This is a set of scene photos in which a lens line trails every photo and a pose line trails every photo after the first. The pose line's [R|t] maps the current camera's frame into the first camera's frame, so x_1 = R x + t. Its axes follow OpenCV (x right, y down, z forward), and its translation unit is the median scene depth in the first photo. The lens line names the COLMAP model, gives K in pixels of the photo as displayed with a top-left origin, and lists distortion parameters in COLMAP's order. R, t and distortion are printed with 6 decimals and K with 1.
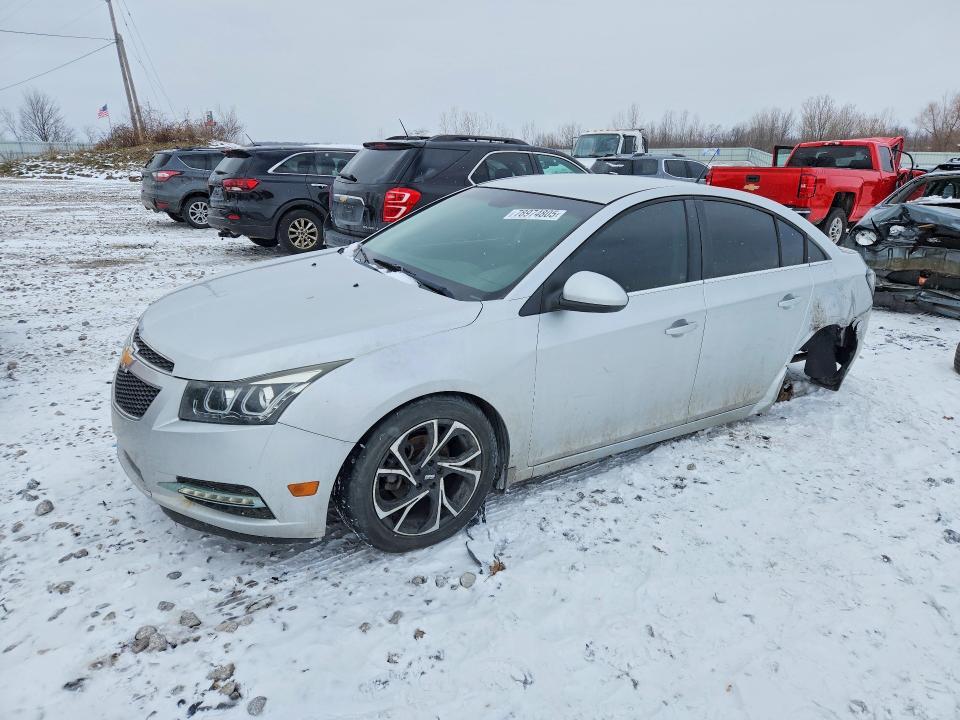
lens RADIAL K [[677.9, 0, 484.4], [0, 677.9, 355.7], [0, 0, 1]] dist [0.011080, -0.001547]
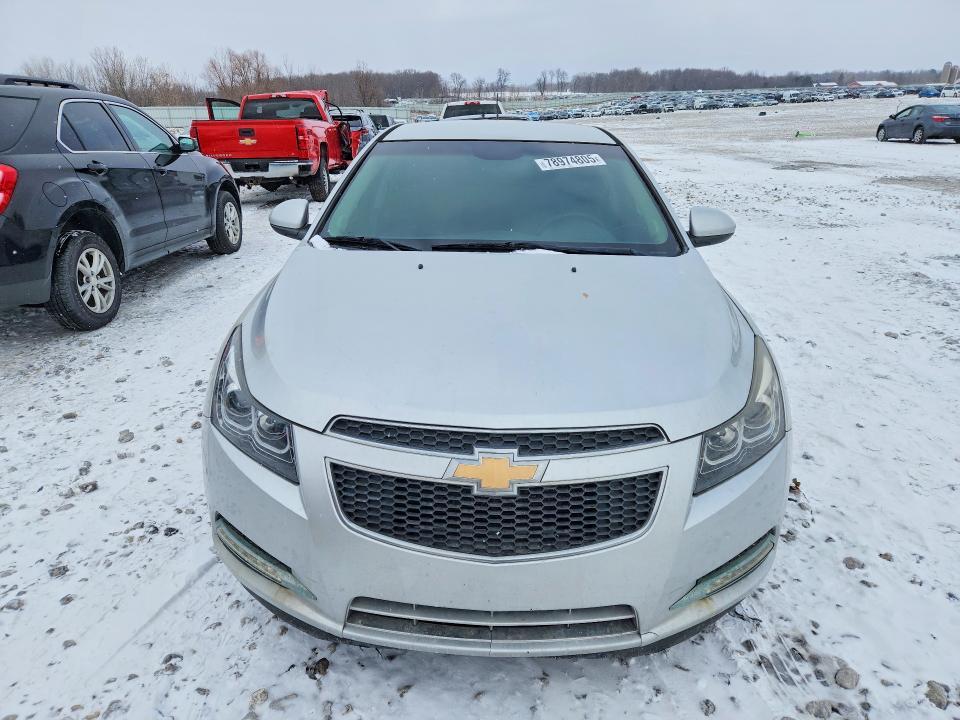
lens RADIAL K [[677.9, 0, 484.4], [0, 677.9, 355.7], [0, 0, 1]] dist [0.011080, -0.001547]
pose [[0.549418, -0.299009, 0.780214, -0.993561], [0.251773, 0.949620, 0.186635, -0.208525], [-0.796712, 0.093896, 0.597020, 0.704614]]
